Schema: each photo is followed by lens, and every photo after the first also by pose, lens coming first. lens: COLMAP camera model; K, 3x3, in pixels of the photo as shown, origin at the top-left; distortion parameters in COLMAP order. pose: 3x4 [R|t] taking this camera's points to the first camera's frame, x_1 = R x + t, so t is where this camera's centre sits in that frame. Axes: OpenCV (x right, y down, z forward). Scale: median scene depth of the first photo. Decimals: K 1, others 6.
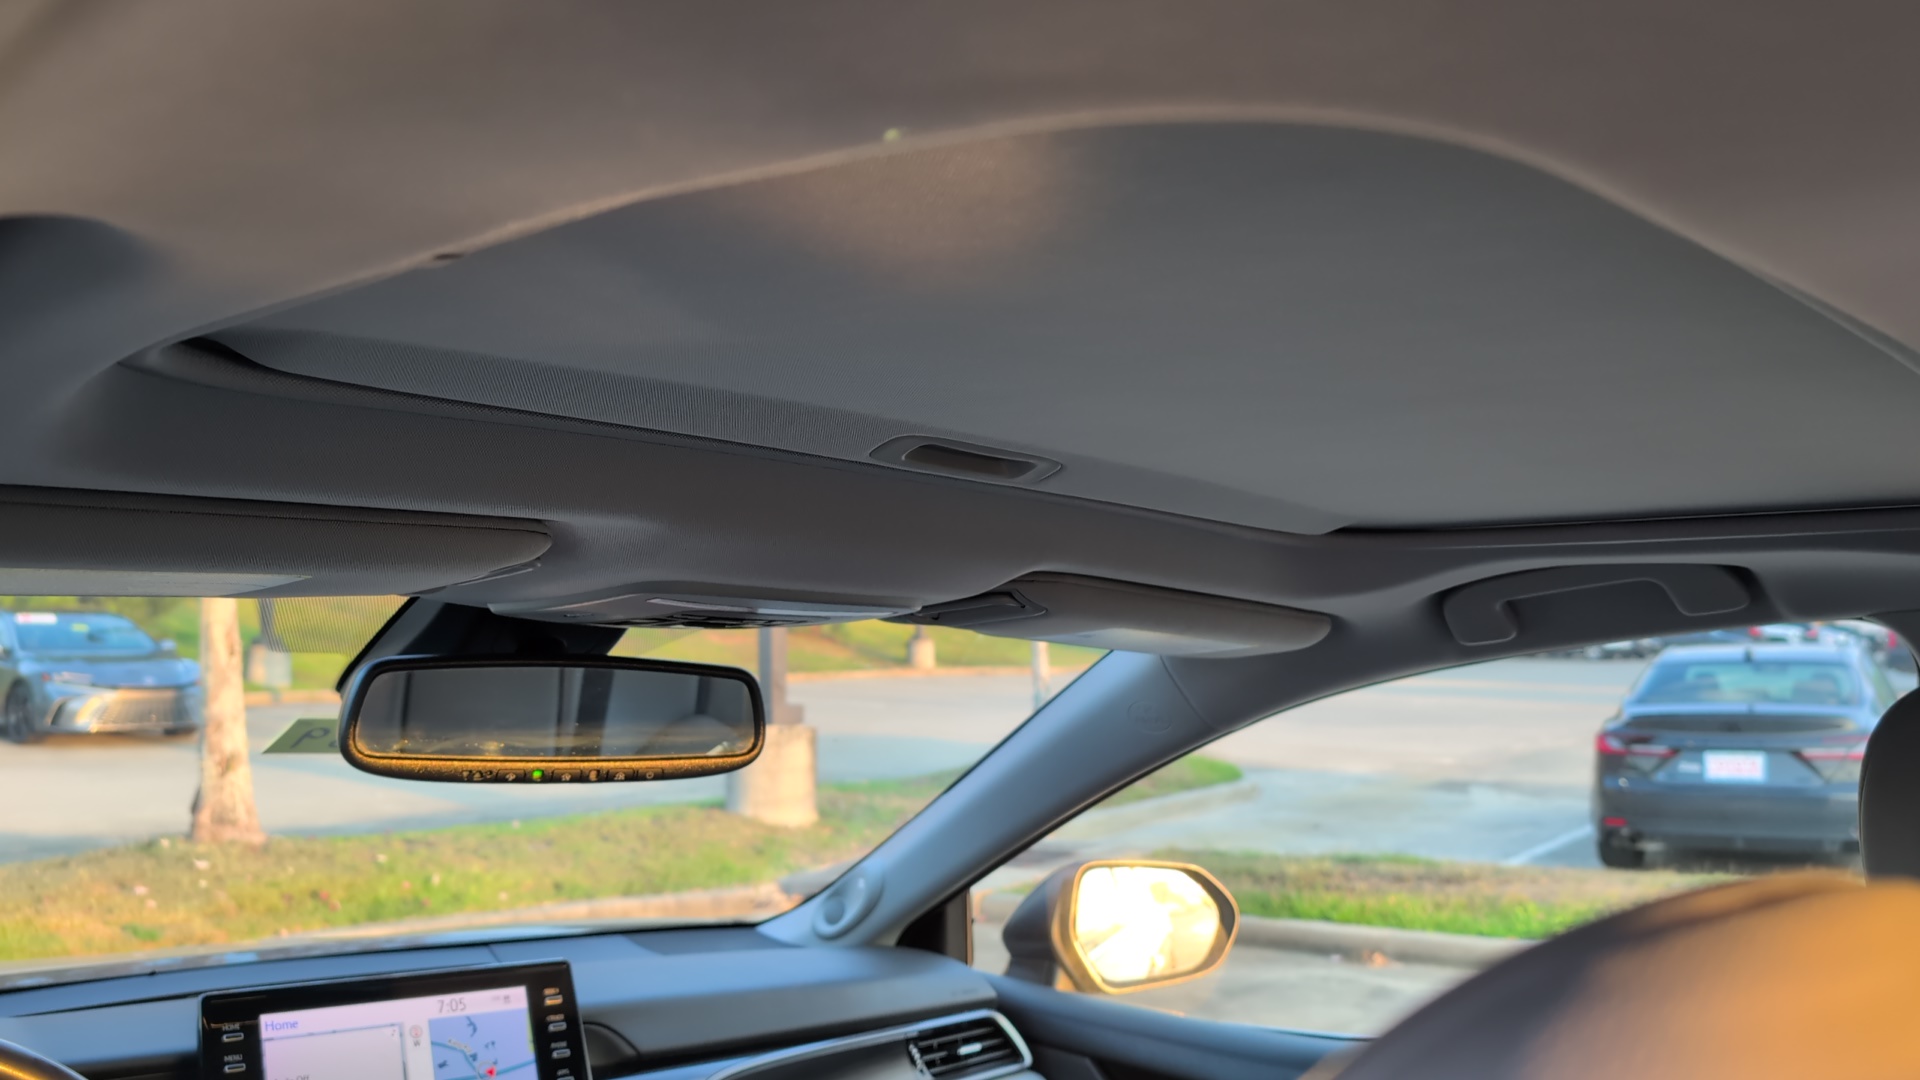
lens RADIAL K [[1683.5, 0, 954.7], [0, 1683.5, 550.5], [0, 0, 1]] dist [0.043854, -0.013138]
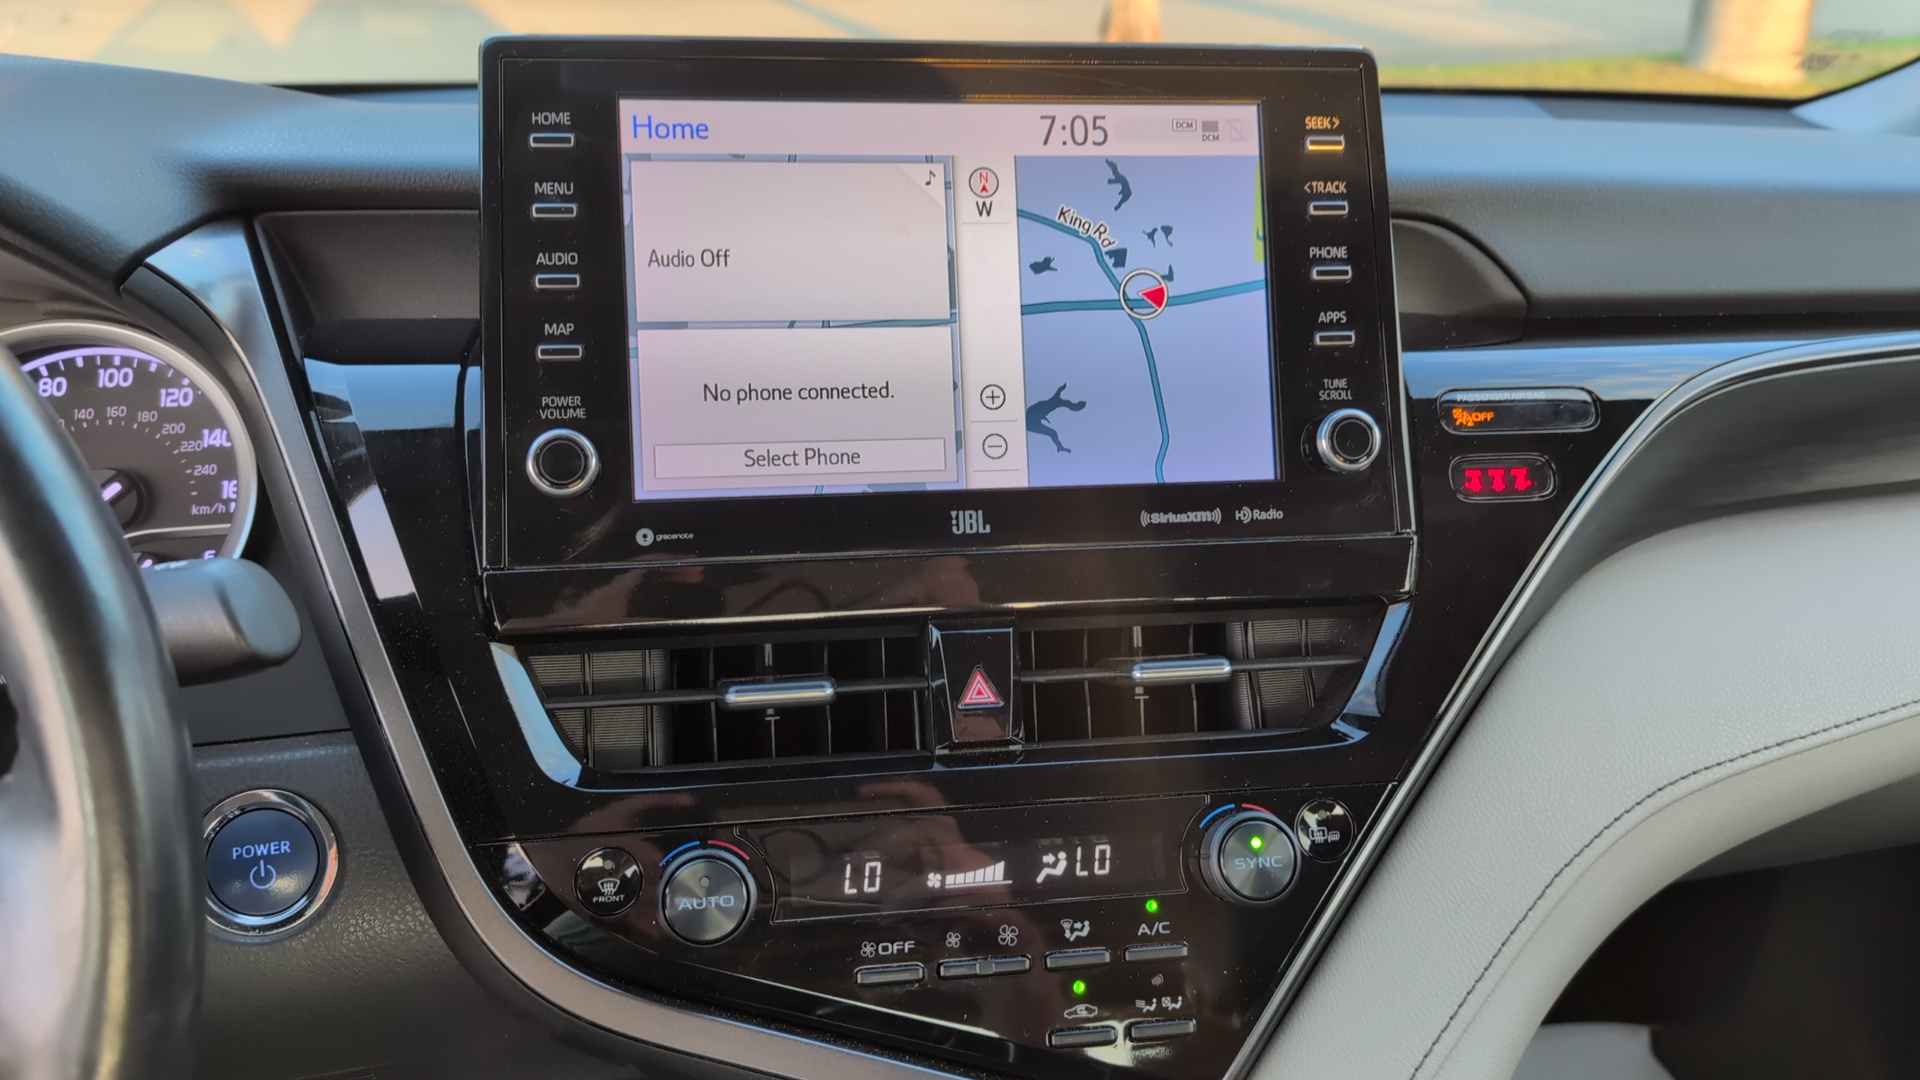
lens RADIAL K [[1436.2, 0, 1026.9], [0, 1436.2, 504.0], [0, 0, 1]] dist [0.095961, -0.116771]
pose [[0.861854, 0.175723, -0.475741, -0.122185], [0.037060, 0.913725, 0.404639, 0.208646], [0.505801, -0.366371, 0.780985, 0.684427]]
